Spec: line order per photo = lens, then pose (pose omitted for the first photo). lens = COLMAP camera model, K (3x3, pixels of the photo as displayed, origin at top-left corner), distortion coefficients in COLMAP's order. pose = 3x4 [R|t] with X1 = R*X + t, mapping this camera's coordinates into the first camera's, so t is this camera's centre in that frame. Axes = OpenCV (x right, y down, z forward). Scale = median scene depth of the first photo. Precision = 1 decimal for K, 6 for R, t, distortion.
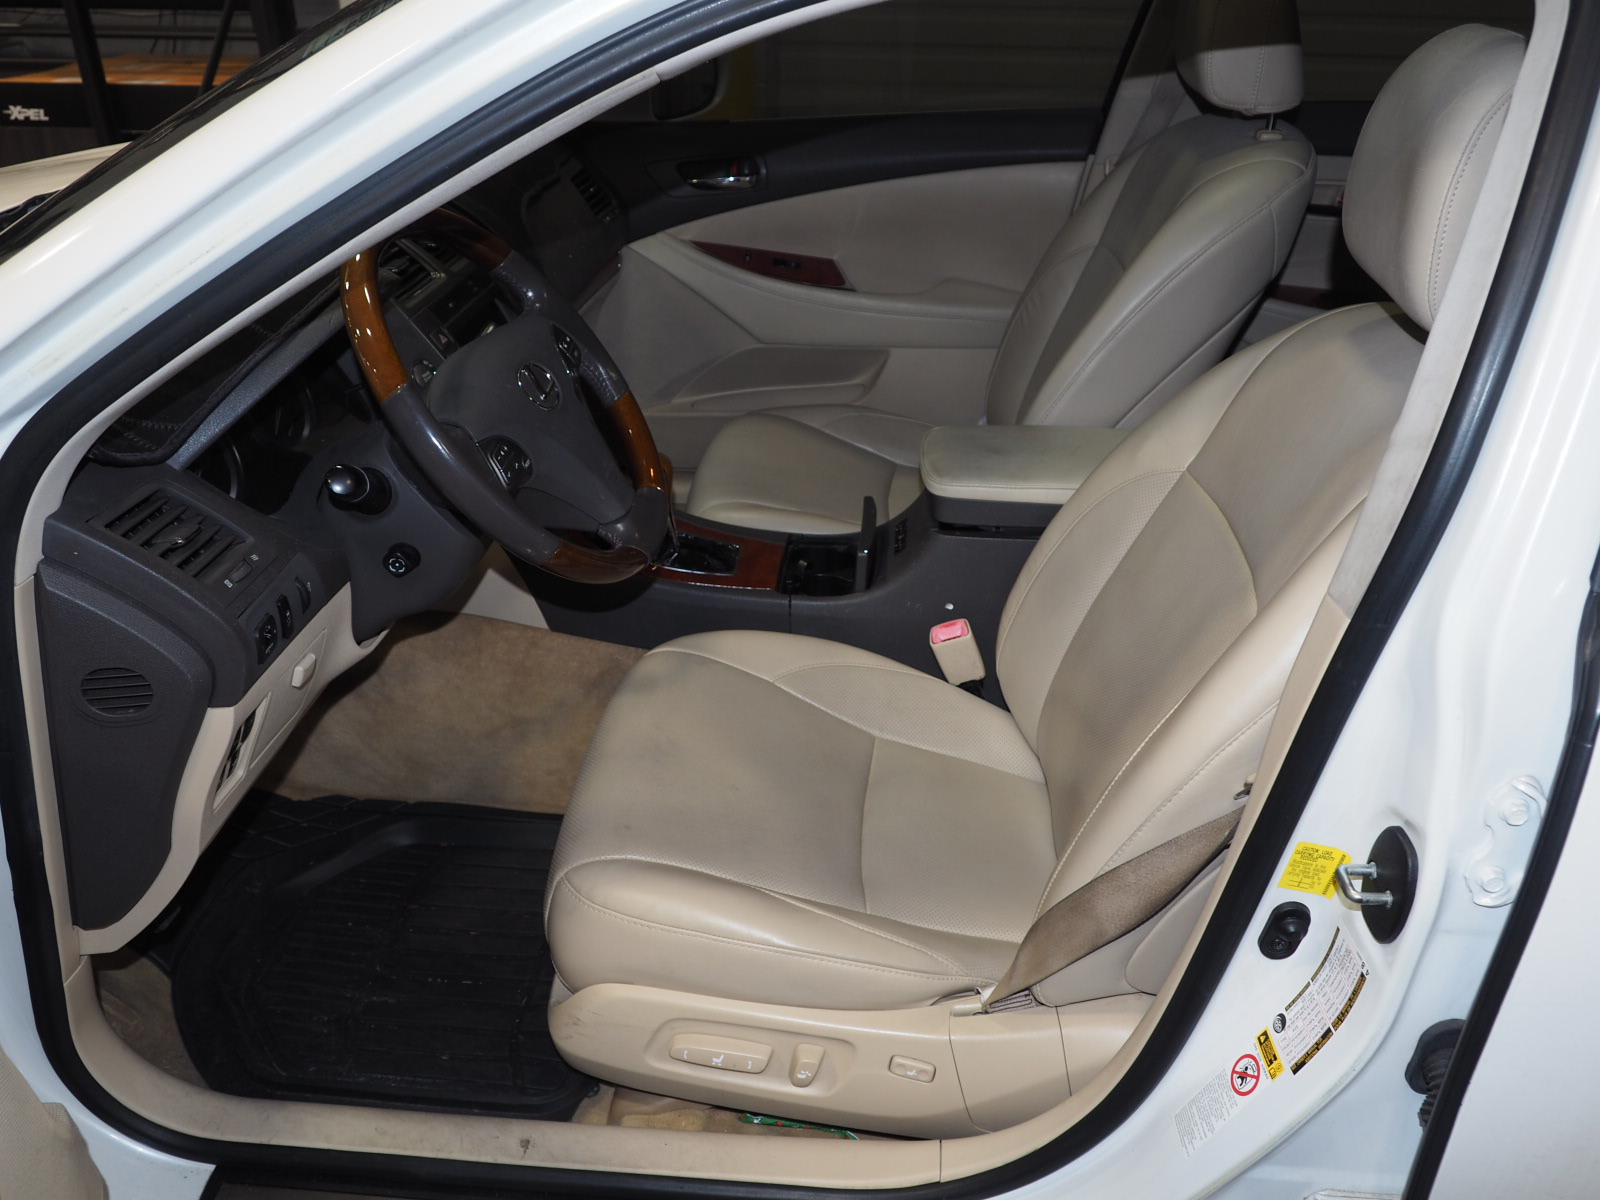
lens RADIAL K [[1283.2, 0, 802.0], [0, 1283.2, 598.4], [0, 0, 1]] dist [-0.030692, 0.013560]
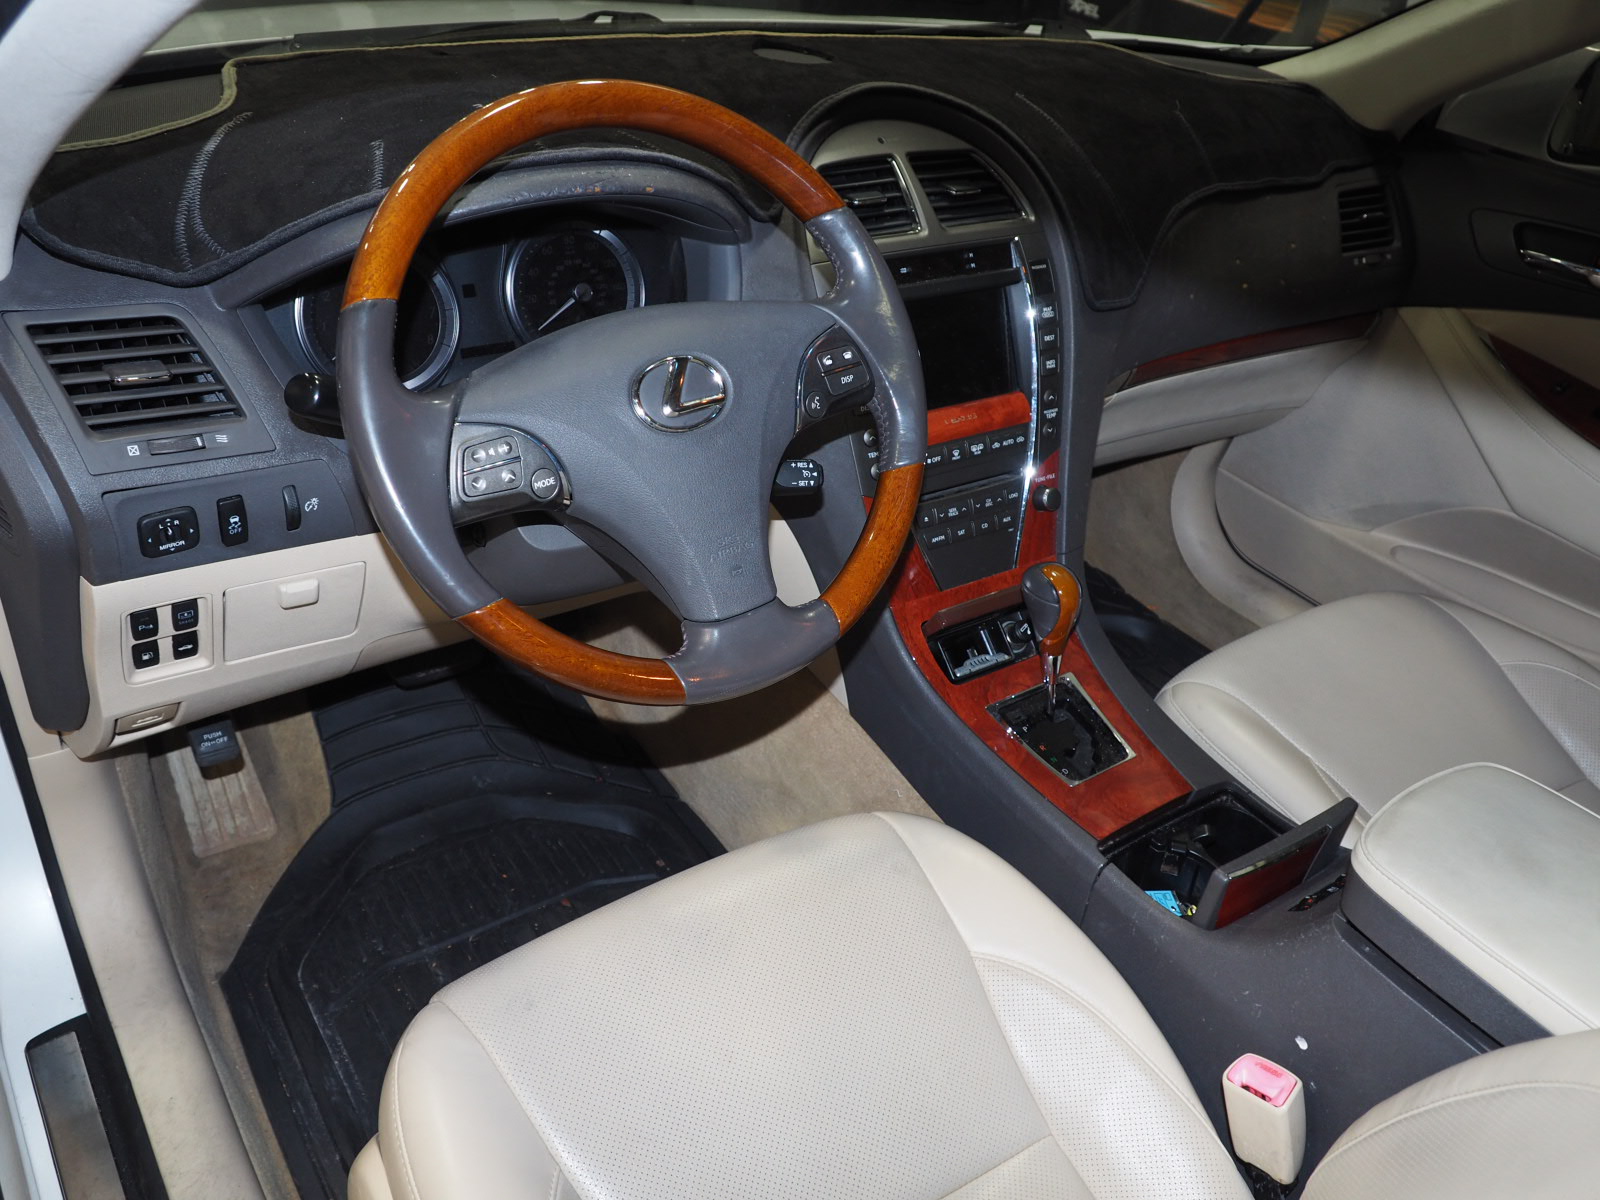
lens RADIAL K [[1283.2, 0, 800.6], [0, 1283.2, 607.8], [0, 0, 1]] dist [-0.030692, 0.013560]
pose [[0.644428, 0.475758, -0.598638, 0.159792], [-0.458260, 0.867001, 0.195722, -0.124414], [0.612136, 0.148203, 0.776740, 0.285391]]
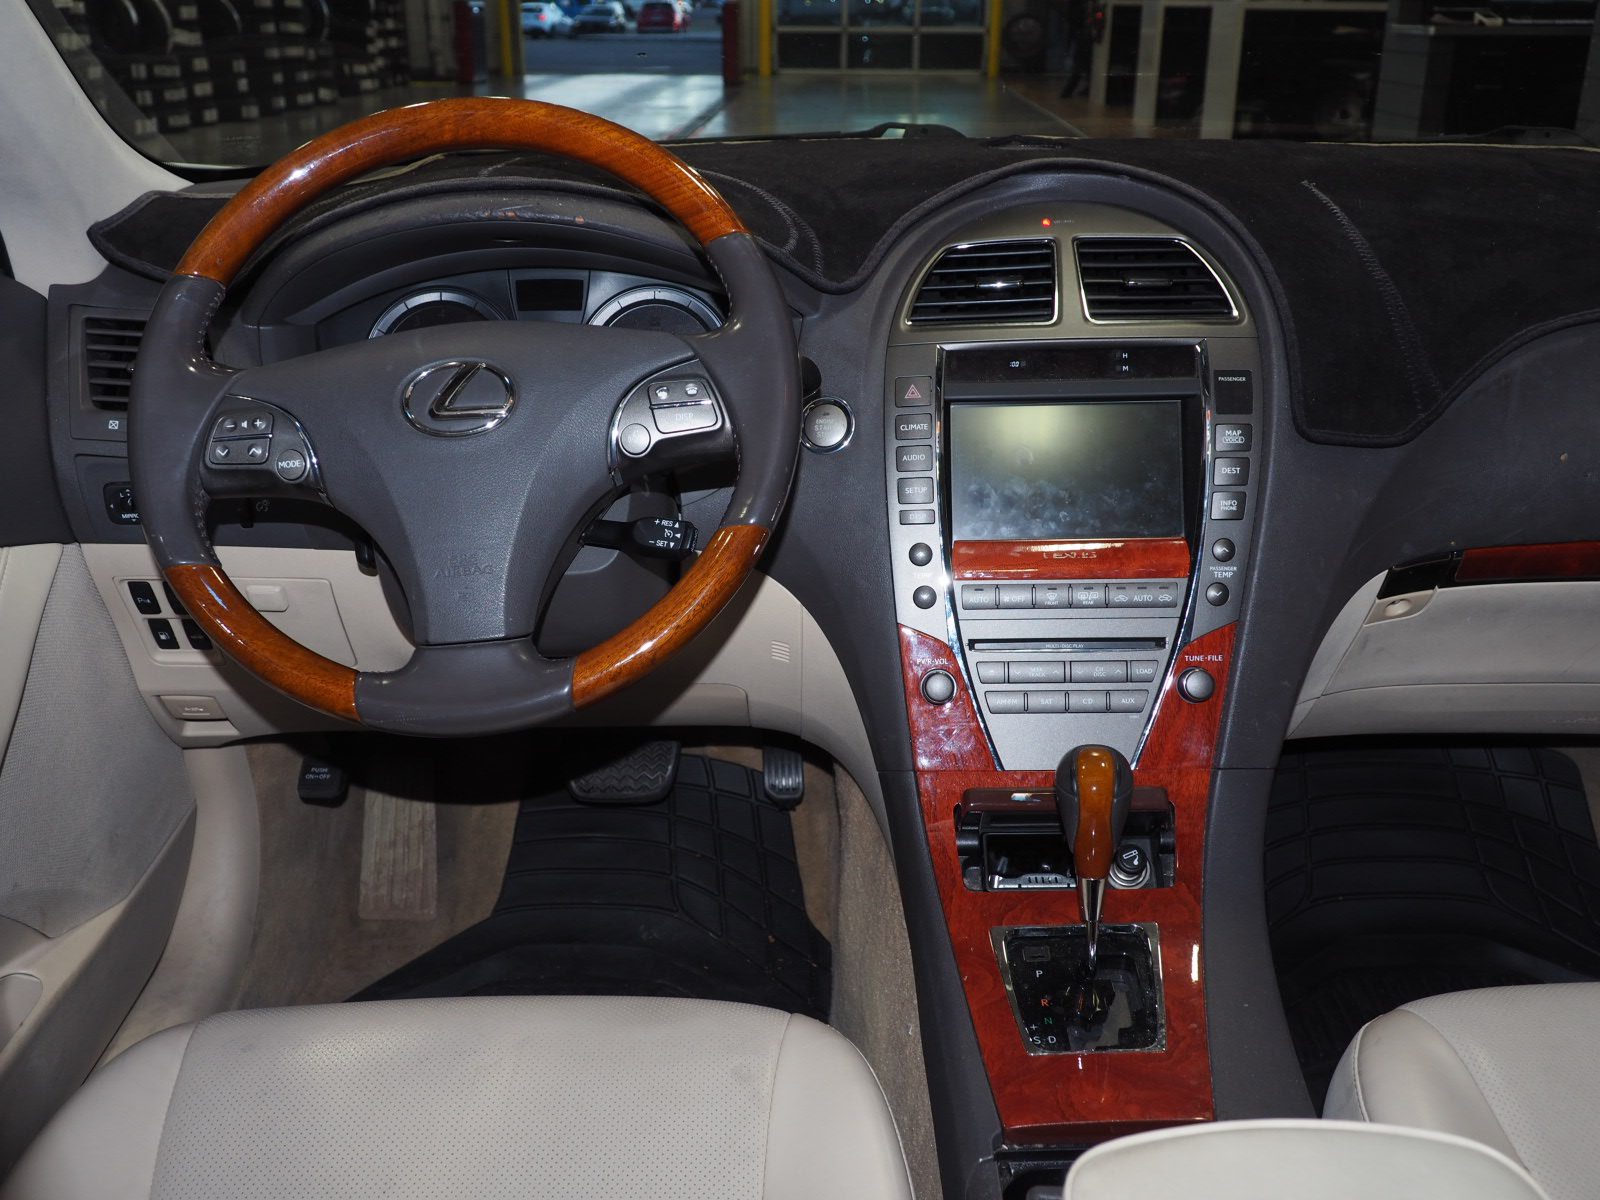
lens RADIAL K [[1463.1, 0, 803.7], [0, 1463.1, 599.0], [0, 0, 1]] dist [-0.006109, 0.000000]
pose [[0.085013, 0.373281, -0.923815, 0.280802], [-0.478422, 0.828589, 0.290778, -0.205981], [0.874005, 0.417254, 0.249027, 0.555657]]
